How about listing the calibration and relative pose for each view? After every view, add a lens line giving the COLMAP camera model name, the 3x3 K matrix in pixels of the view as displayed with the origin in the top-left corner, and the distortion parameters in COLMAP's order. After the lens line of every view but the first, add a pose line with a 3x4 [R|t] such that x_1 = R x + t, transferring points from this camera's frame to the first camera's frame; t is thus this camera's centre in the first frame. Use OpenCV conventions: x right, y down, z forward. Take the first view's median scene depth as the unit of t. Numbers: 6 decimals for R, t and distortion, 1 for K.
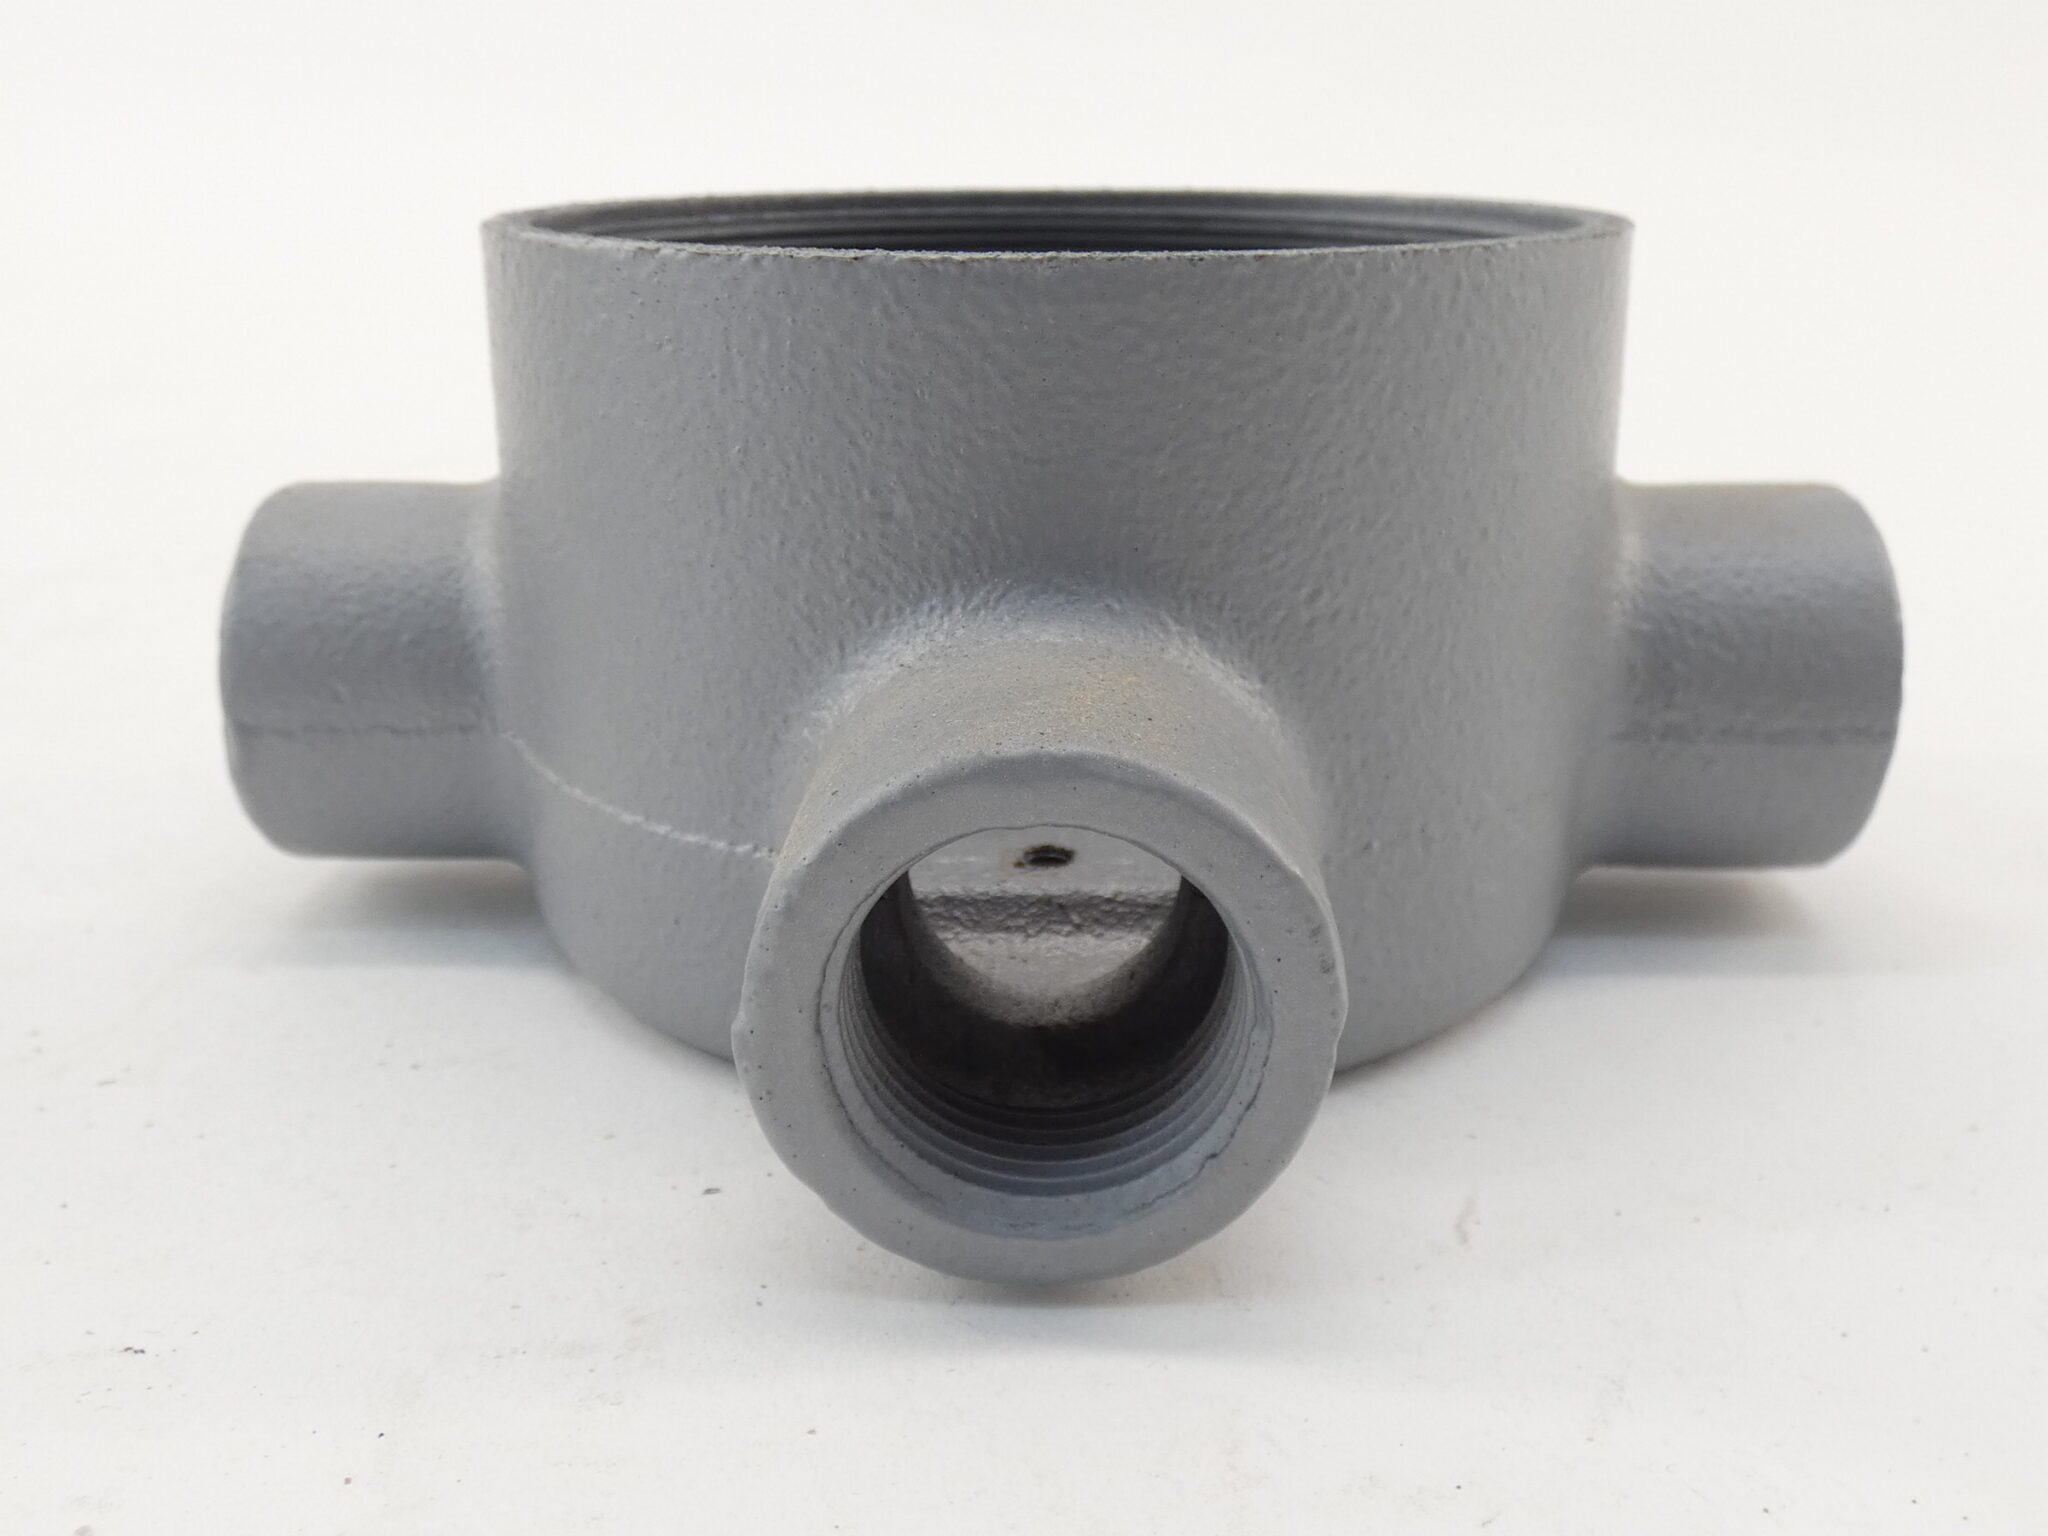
lens RADIAL K [[1895.4, 0, 1021.6], [0, 1895.4, 765.7], [0, 0, 1]] dist [-0.000885, 0.000000]
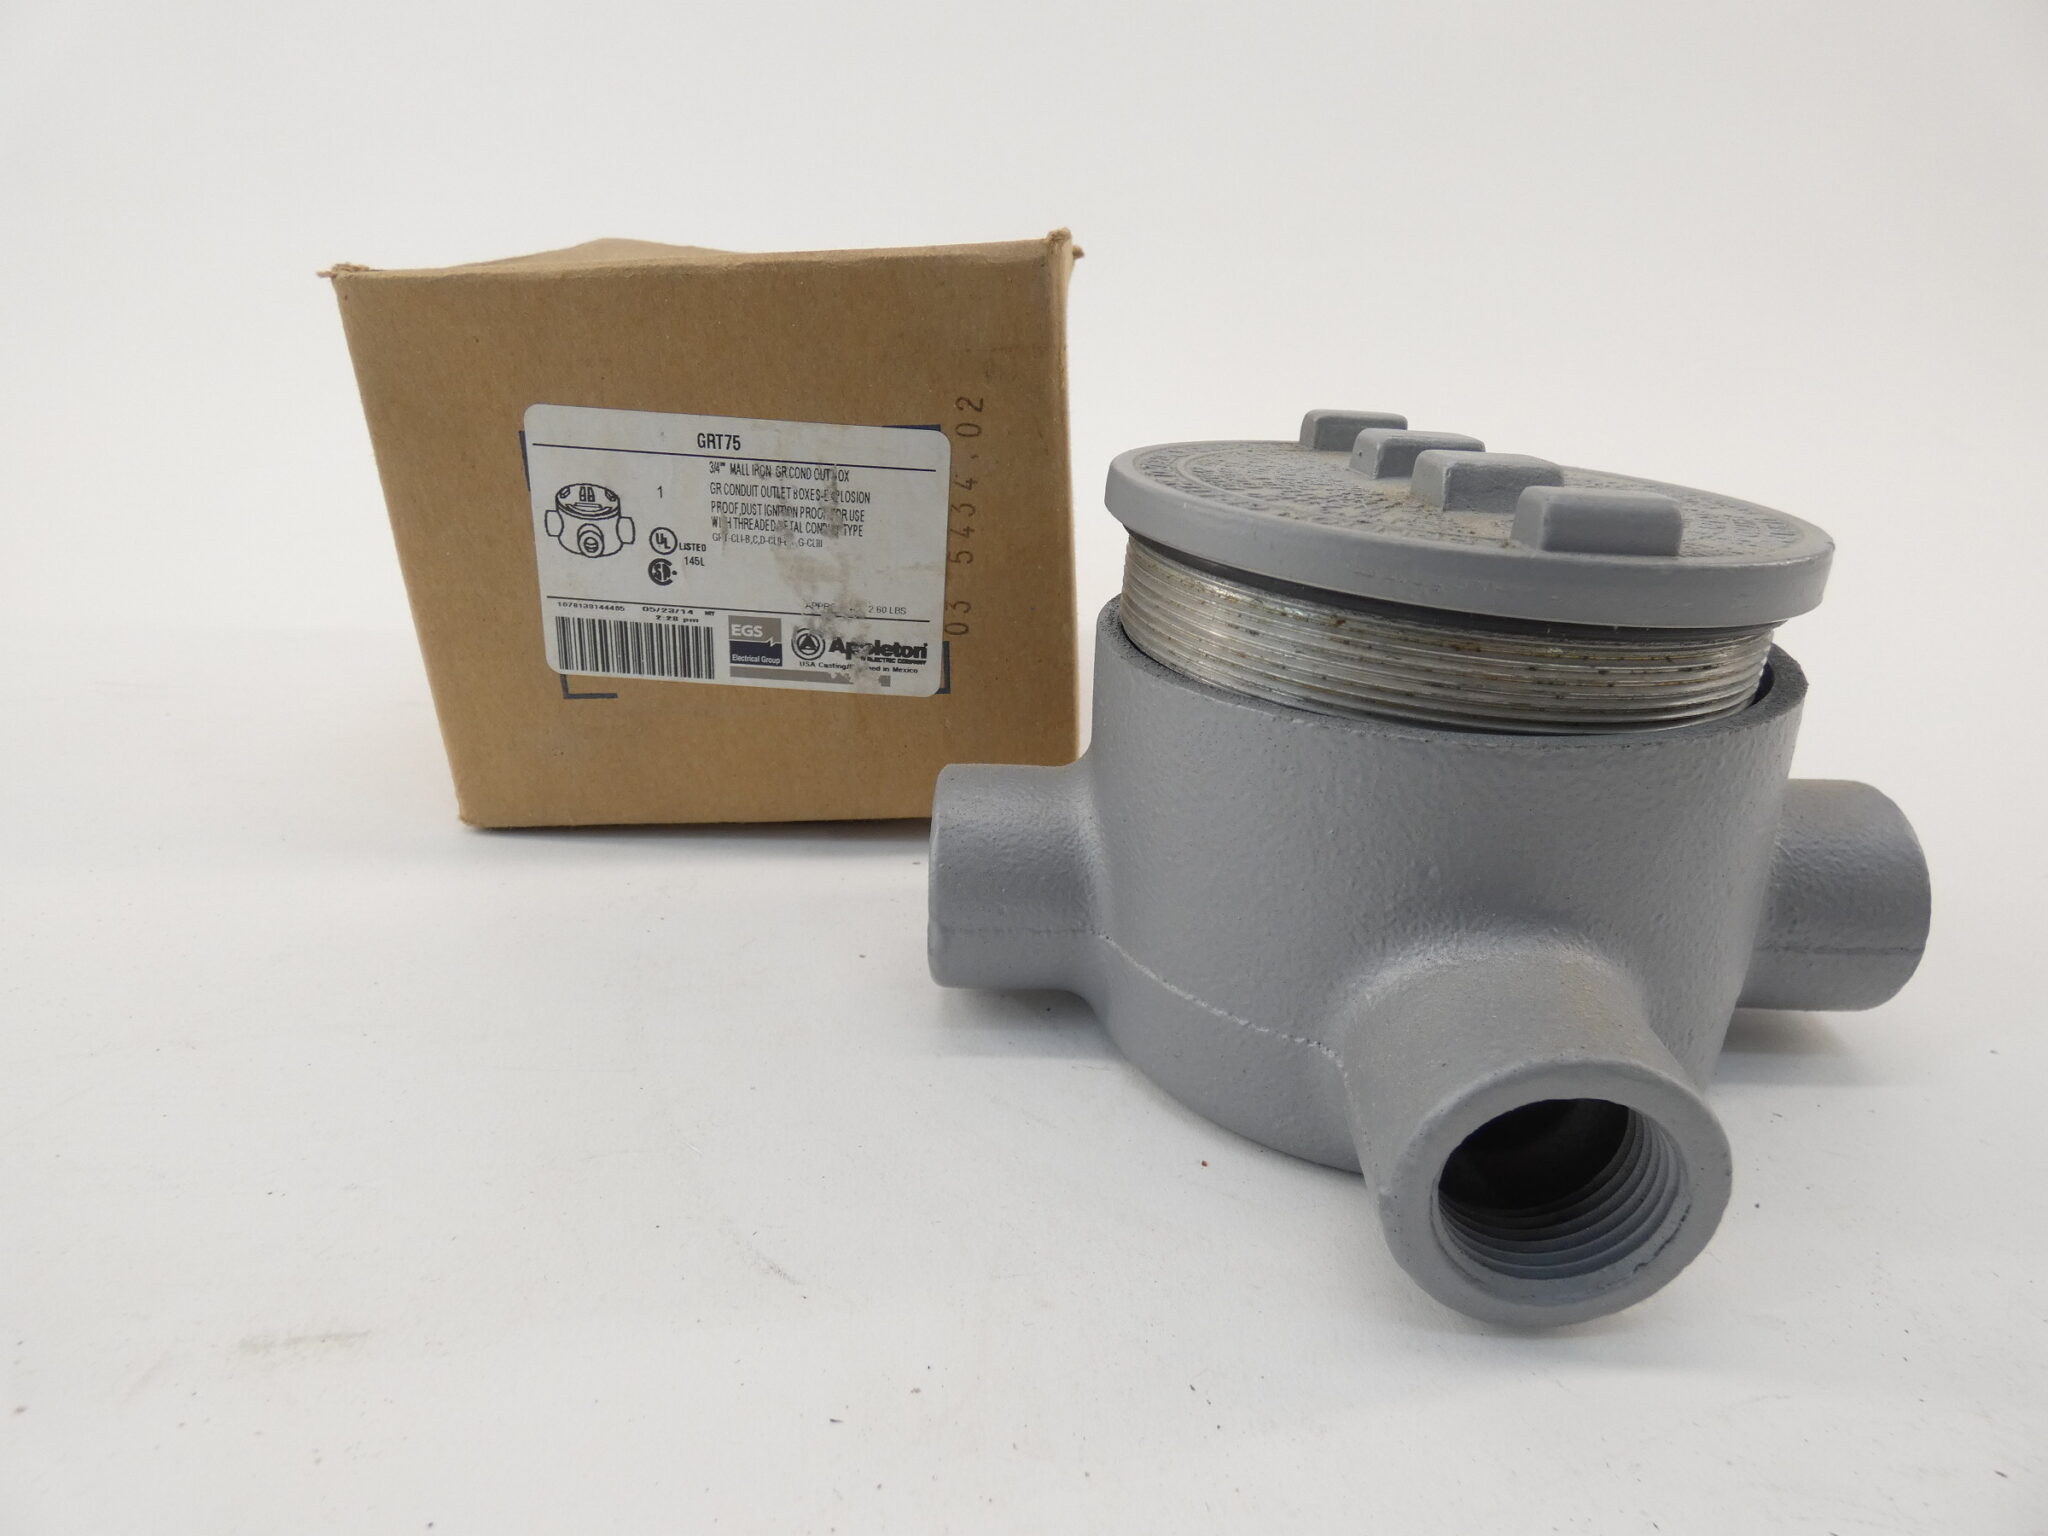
lens RADIAL K [[1219.8, 0, 1025.8], [0, 1219.8, 763.7], [0, 0, 1]] dist [0.001385, -0.000972]
pose [[0.999600, 0.014265, -0.024400, -0.407357], [-0.013816, 0.999734, 0.018490, -0.247853], [0.024657, -0.018146, 0.999531, -0.133486]]
